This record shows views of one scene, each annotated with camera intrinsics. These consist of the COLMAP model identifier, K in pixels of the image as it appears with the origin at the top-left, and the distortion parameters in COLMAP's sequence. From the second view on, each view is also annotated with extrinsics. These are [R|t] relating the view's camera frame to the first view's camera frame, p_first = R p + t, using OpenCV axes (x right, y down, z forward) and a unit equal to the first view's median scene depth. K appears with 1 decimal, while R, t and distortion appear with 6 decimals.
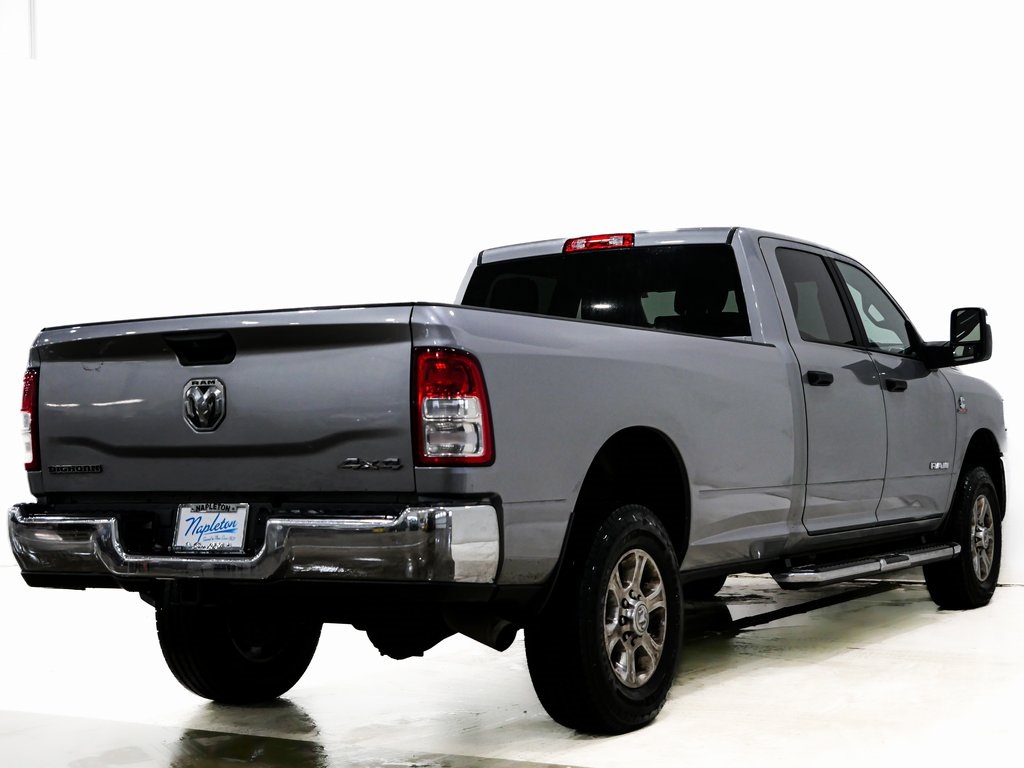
lens RADIAL K [[1691.6, 0, 513.6], [0, 1691.6, 380.9], [0, 0, 1]] dist [0.092951, 0.000000]
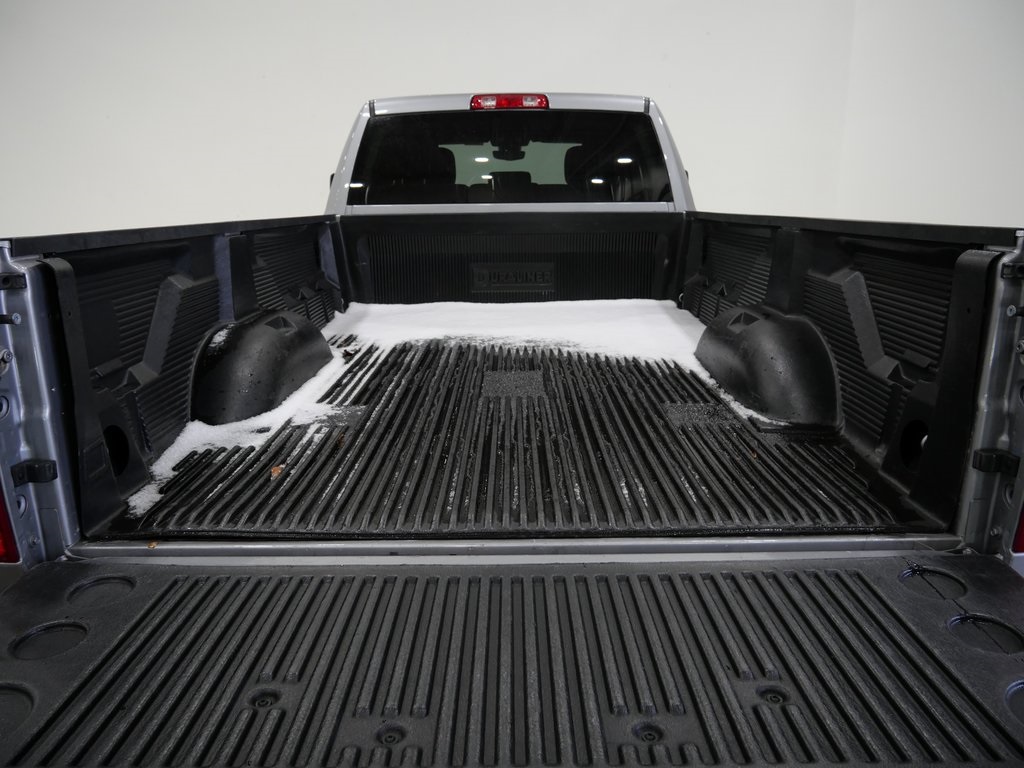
lens RADIAL K [[714.0, 0, 509.9], [0, 714.0, 388.0], [0, 0, 1]] dist [-0.000169, -0.008968]
pose [[0.851822, -0.127672, 0.508035, -0.271007], [-0.026969, 0.957869, 0.285937, -0.055517], [-0.523137, -0.257269, 0.812490, 0.855235]]
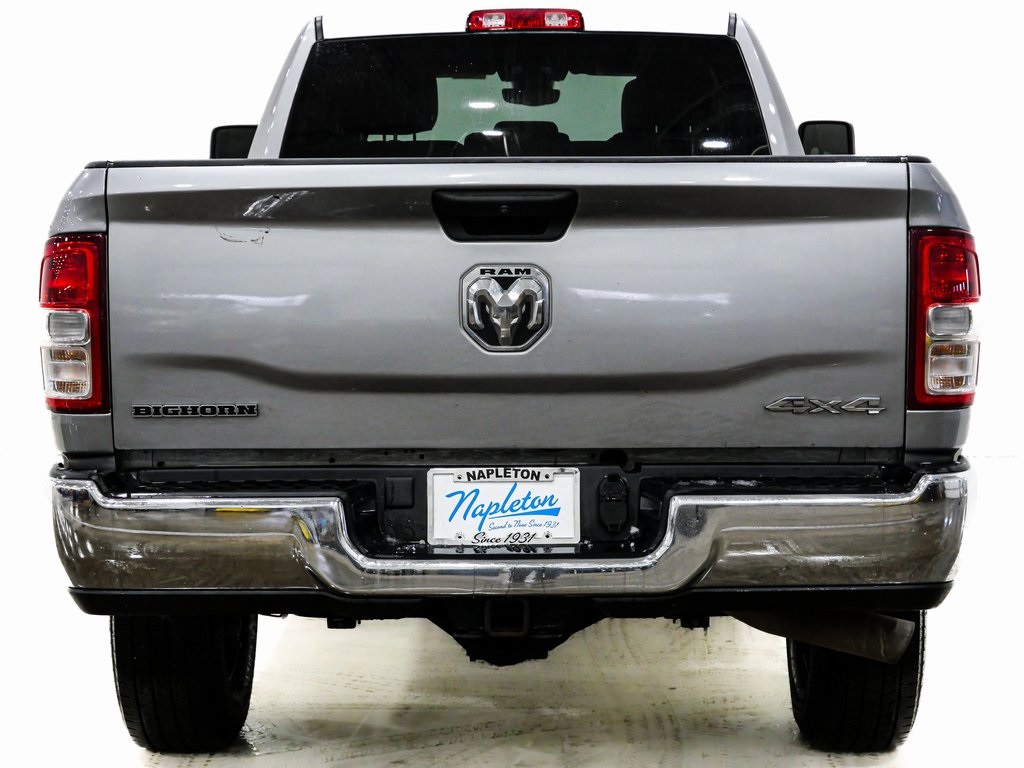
lens RADIAL K [[2170.3, 0, 512.3], [0, 2170.3, 384.0], [0, 0, 1]] dist [-0.017799, 0.000000]
pose [[0.863360, -0.031284, 0.503618, -0.568075], [-0.027008, 0.993780, 0.108032, -0.042441], [-0.503866, -0.106872, 0.857145, 0.331755]]
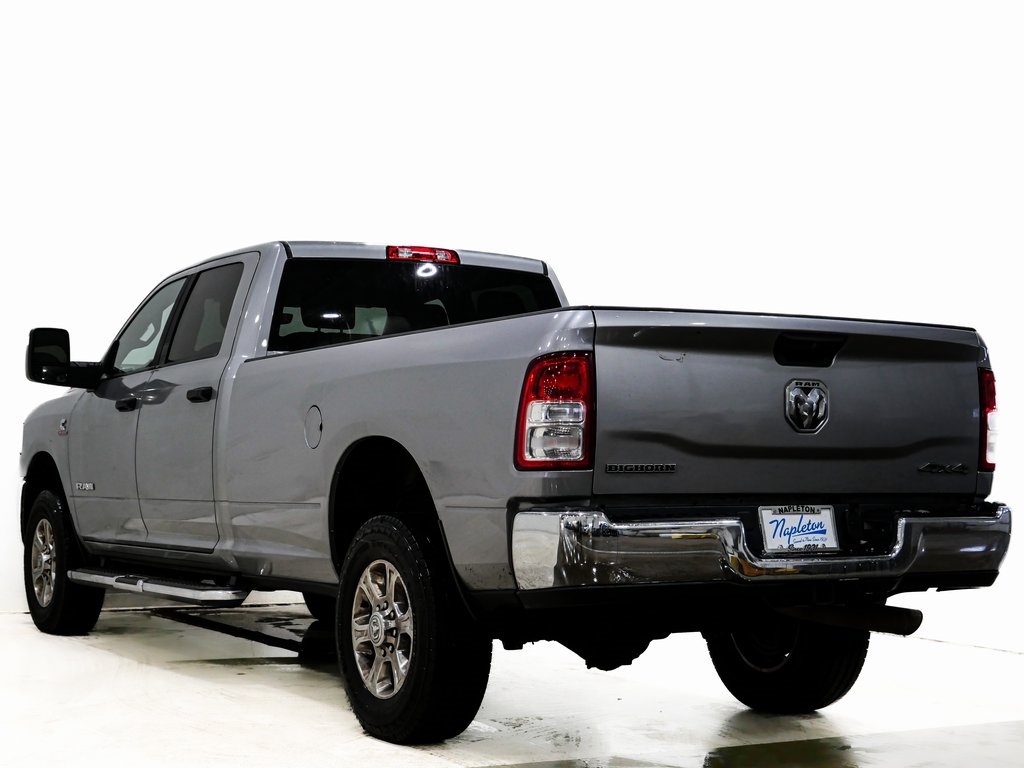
lens RADIAL K [[1789.0, 0, 512.3], [0, 1789.0, 387.8], [0, 0, 1]] dist [0.102897, 0.000000]
pose [[0.473222, 0.059947, 0.878901, -1.187943], [-0.041558, 0.998090, -0.045701, 0.058543], [-0.879962, -0.014899, 0.474809, 0.648670]]
